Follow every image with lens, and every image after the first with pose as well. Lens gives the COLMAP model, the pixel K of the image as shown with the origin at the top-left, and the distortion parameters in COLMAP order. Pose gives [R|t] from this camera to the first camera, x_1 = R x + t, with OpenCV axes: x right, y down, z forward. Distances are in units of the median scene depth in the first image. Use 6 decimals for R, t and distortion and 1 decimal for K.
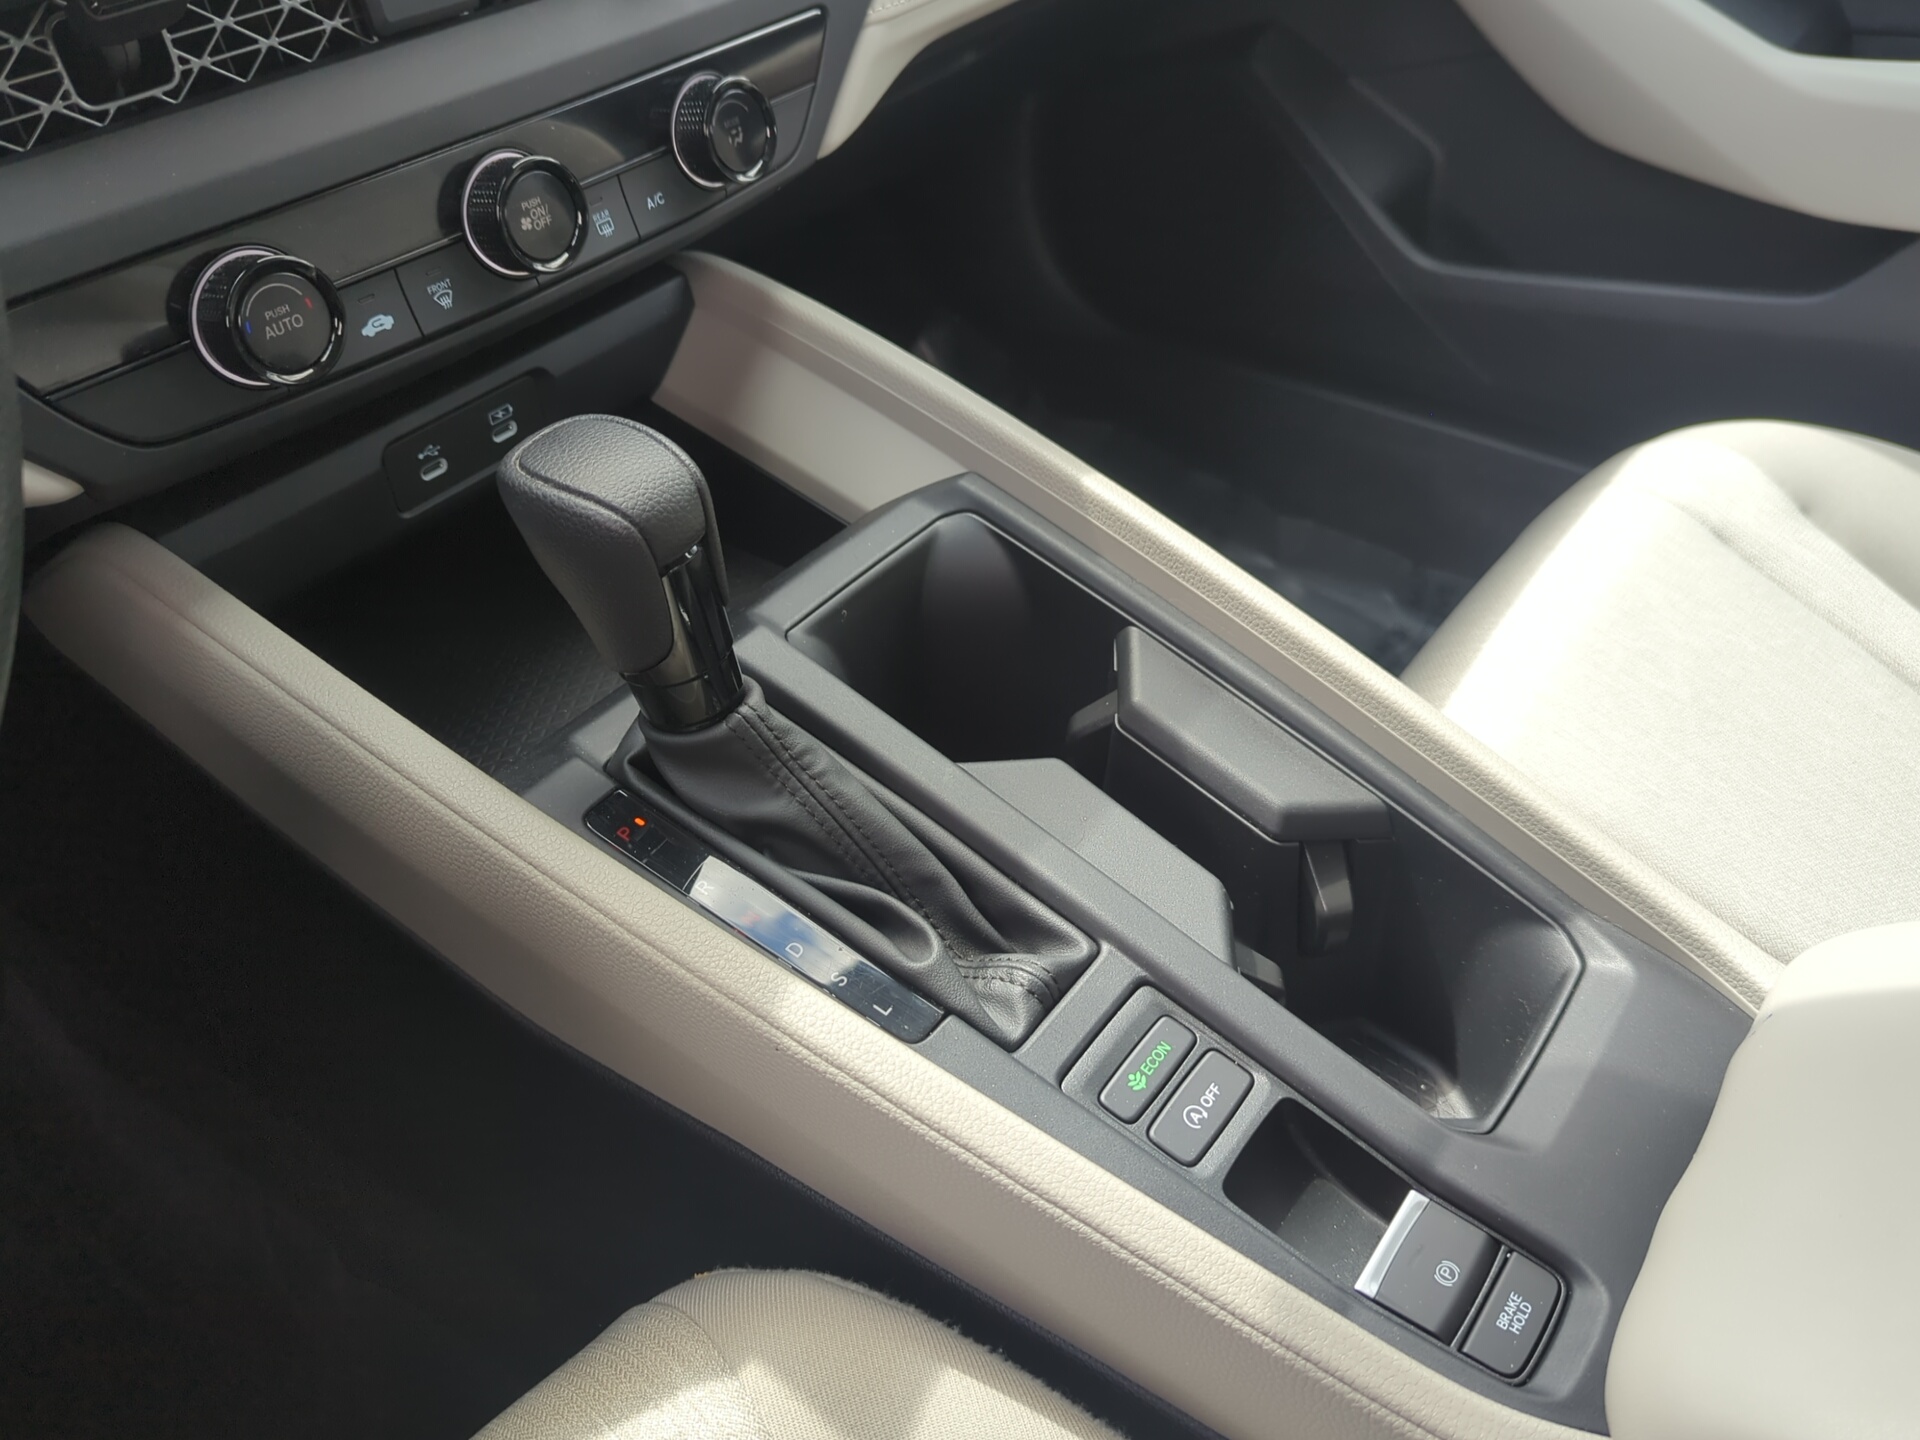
lens RADIAL K [[1626.2, 0, 974.9], [0, 1626.2, 702.3], [0, 0, 1]] dist [0.046909, -0.051977]
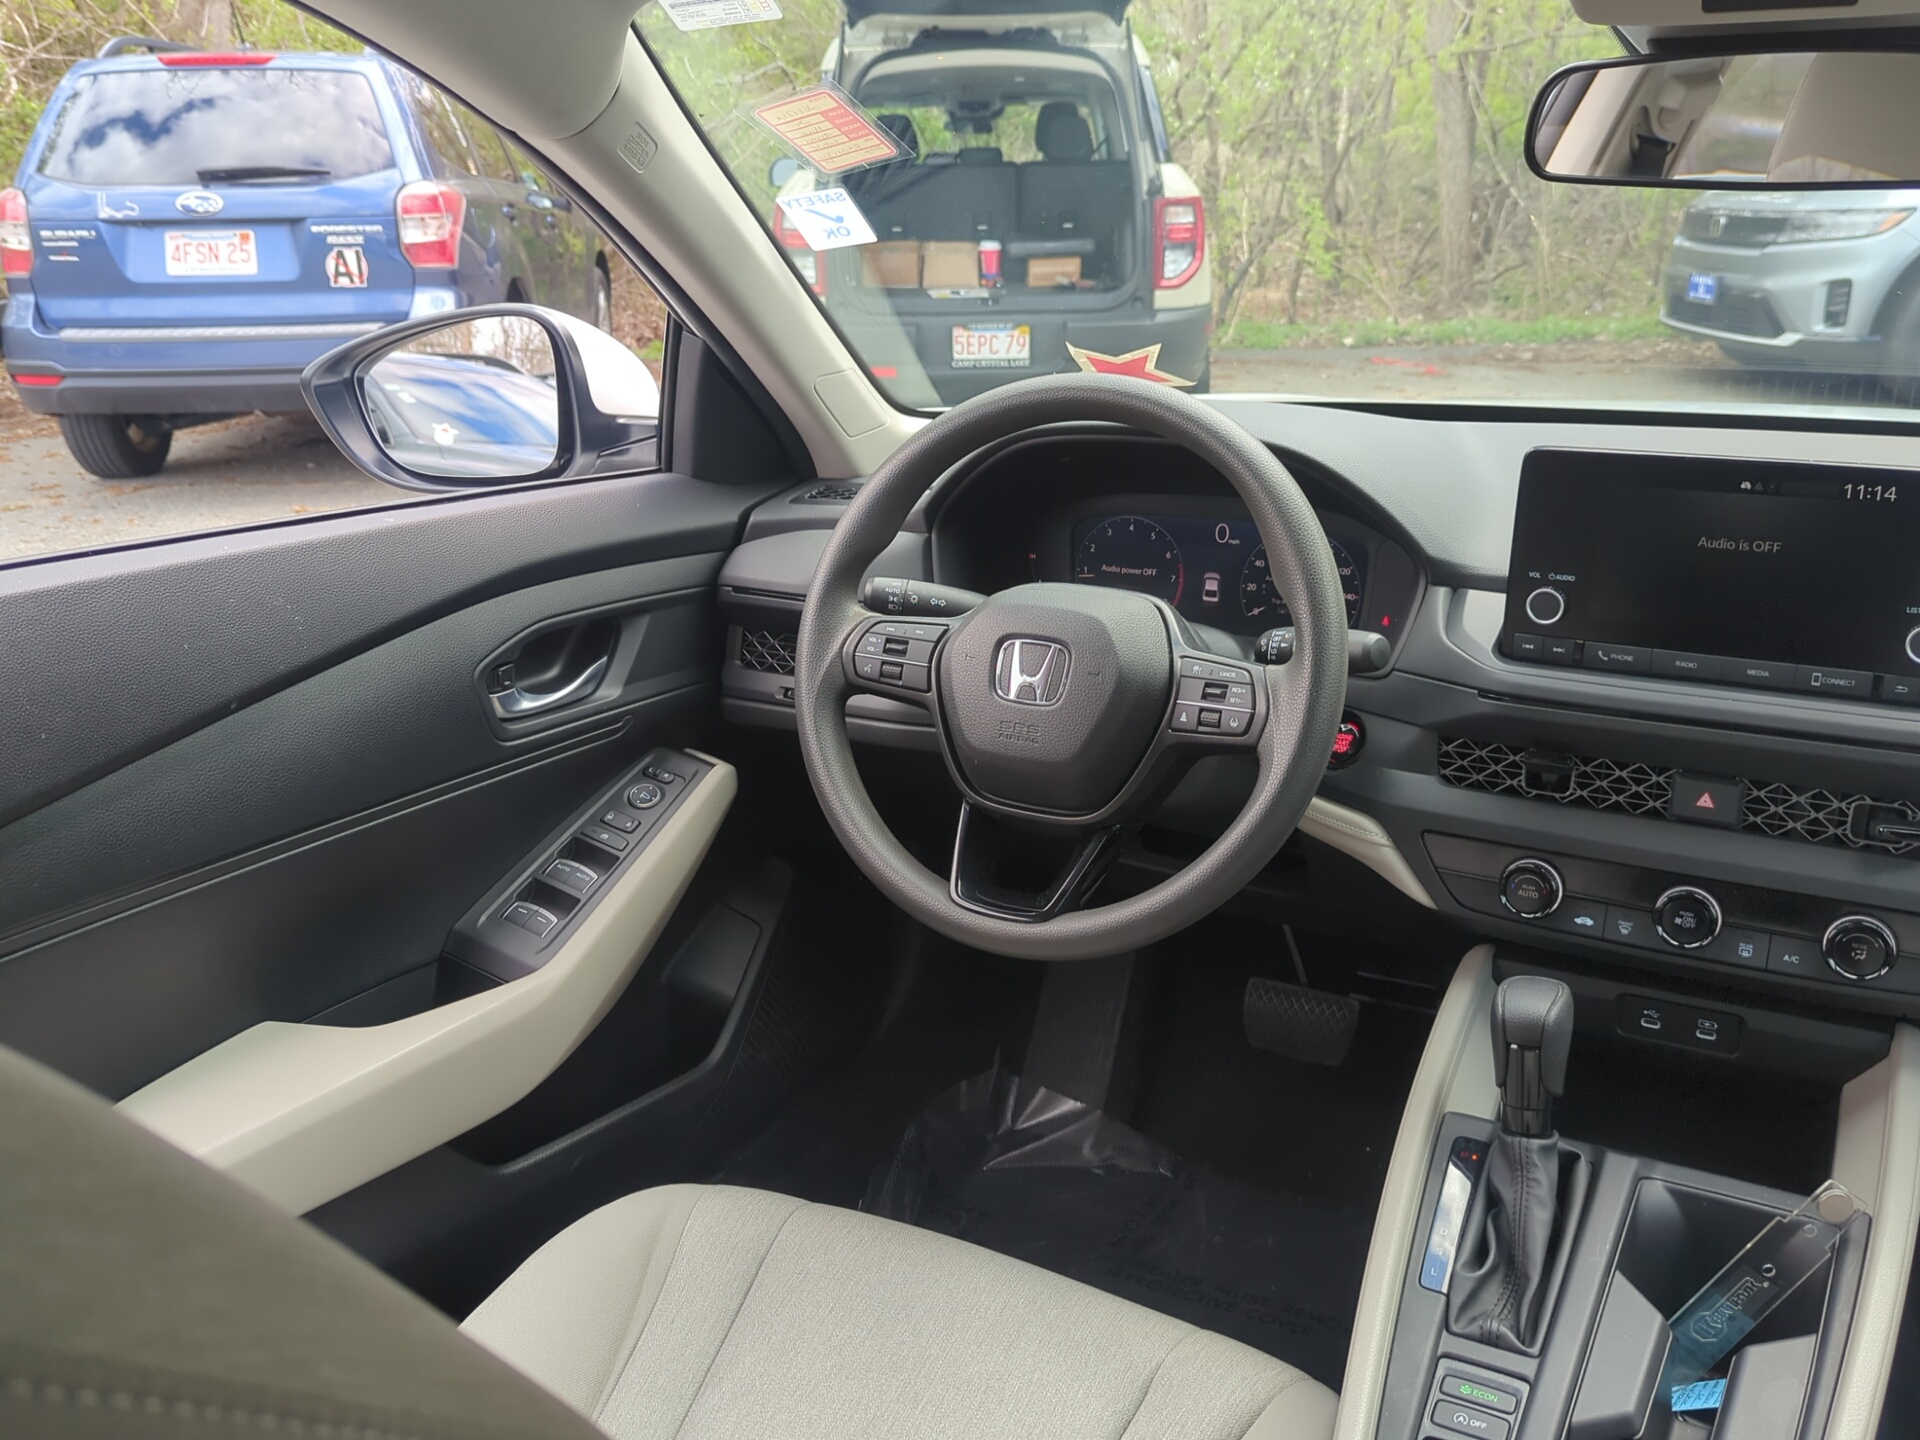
lens RADIAL K [[1651.3, 0, 981.0], [0, 1651.3, 694.2], [0, 0, 1]] dist [0.051704, -0.056228]
pose [[0.136312, 0.304162, -0.942817, 1.479747], [-0.610355, 0.775405, 0.161908, -0.334006], [0.780312, 0.553383, 0.291344, -0.398796]]
